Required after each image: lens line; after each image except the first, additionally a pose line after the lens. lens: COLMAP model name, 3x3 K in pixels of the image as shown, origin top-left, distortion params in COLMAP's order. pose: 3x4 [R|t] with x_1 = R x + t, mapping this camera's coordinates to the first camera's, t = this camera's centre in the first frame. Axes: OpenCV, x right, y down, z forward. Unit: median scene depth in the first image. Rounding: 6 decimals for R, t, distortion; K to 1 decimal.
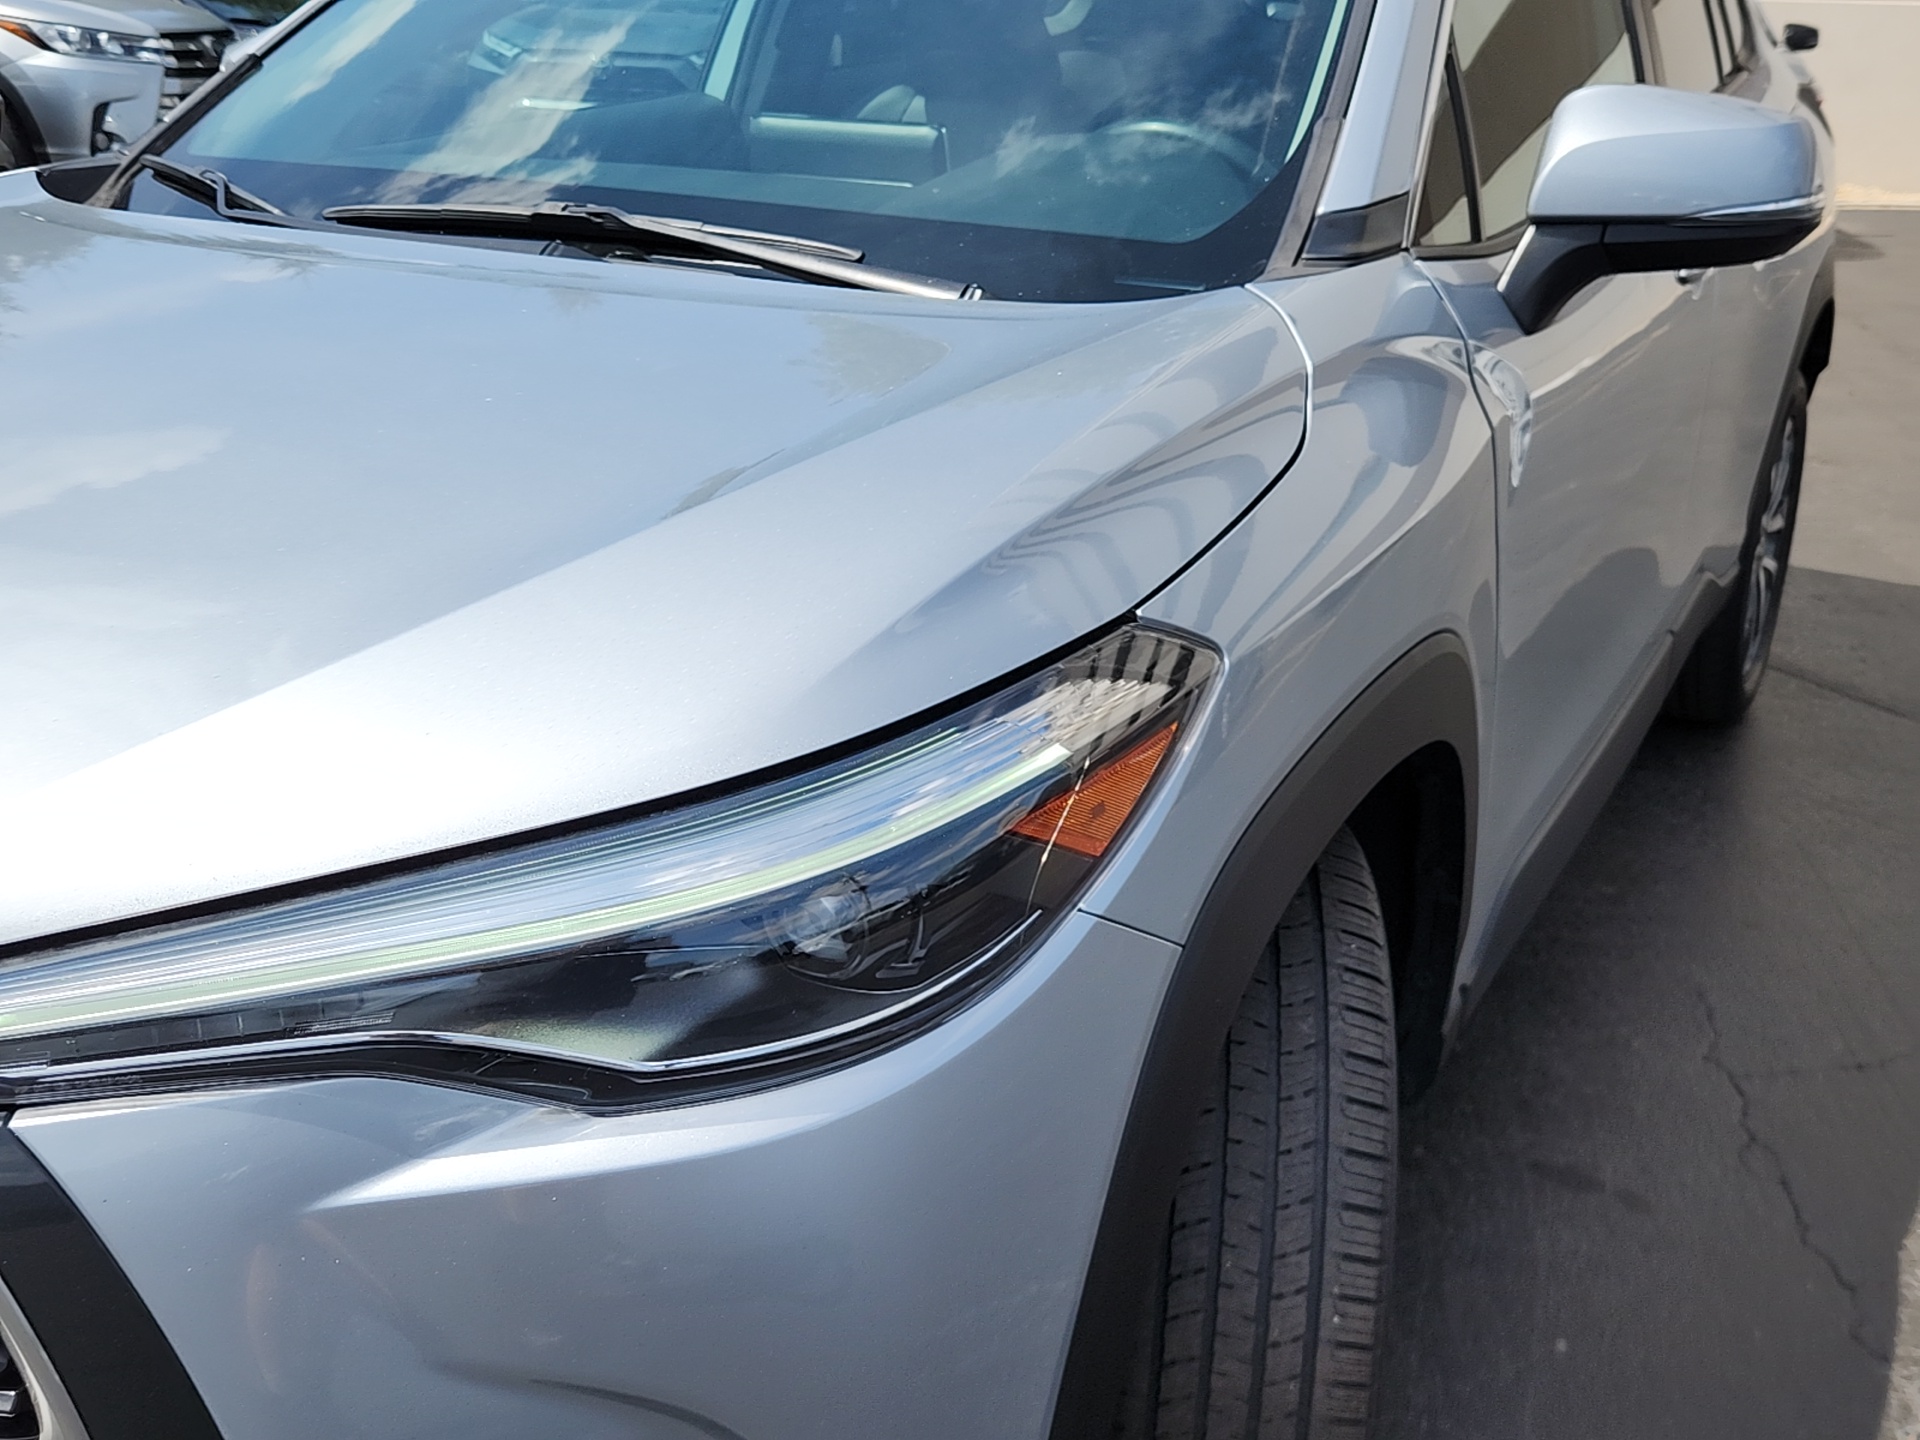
lens RADIAL K [[2036.0, 0, 1002.0], [0, 2036.0, 743.6], [0, 0, 1]] dist [0.159153, -0.213424]
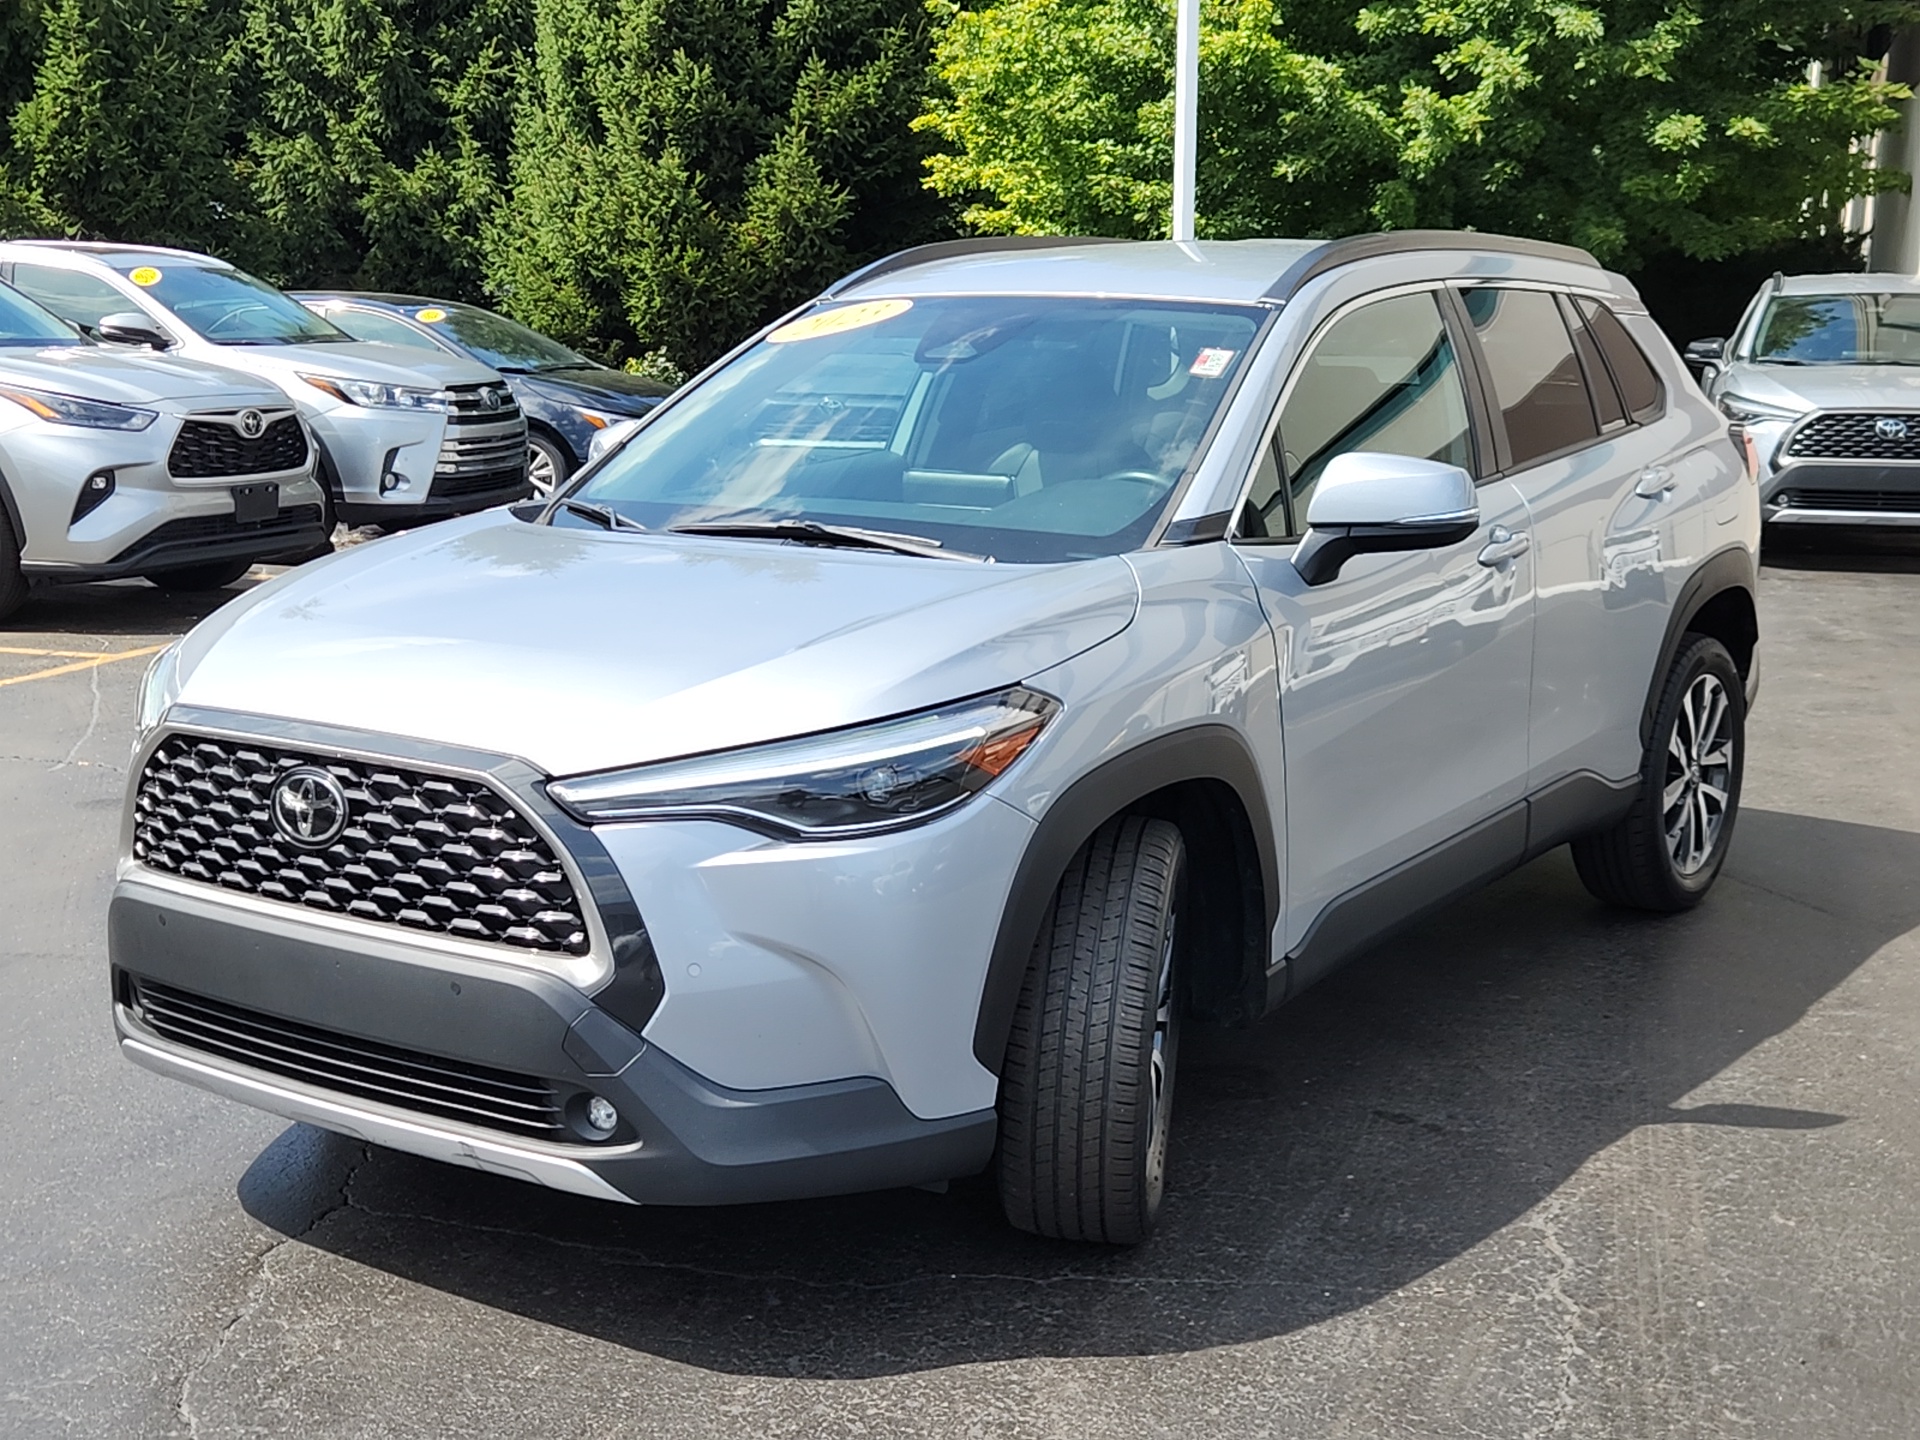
lens RADIAL K [[2106.2, 0, 960.0], [0, 2106.2, 720.0], [0, 0, 1]] dist [0.143952, -0.275702]
pose [[0.992231, 0.003979, -0.124347, 0.182342], [-0.024308, 0.986425, -0.162403, 0.230897], [0.122012, 0.164163, 0.978858, -0.848699]]
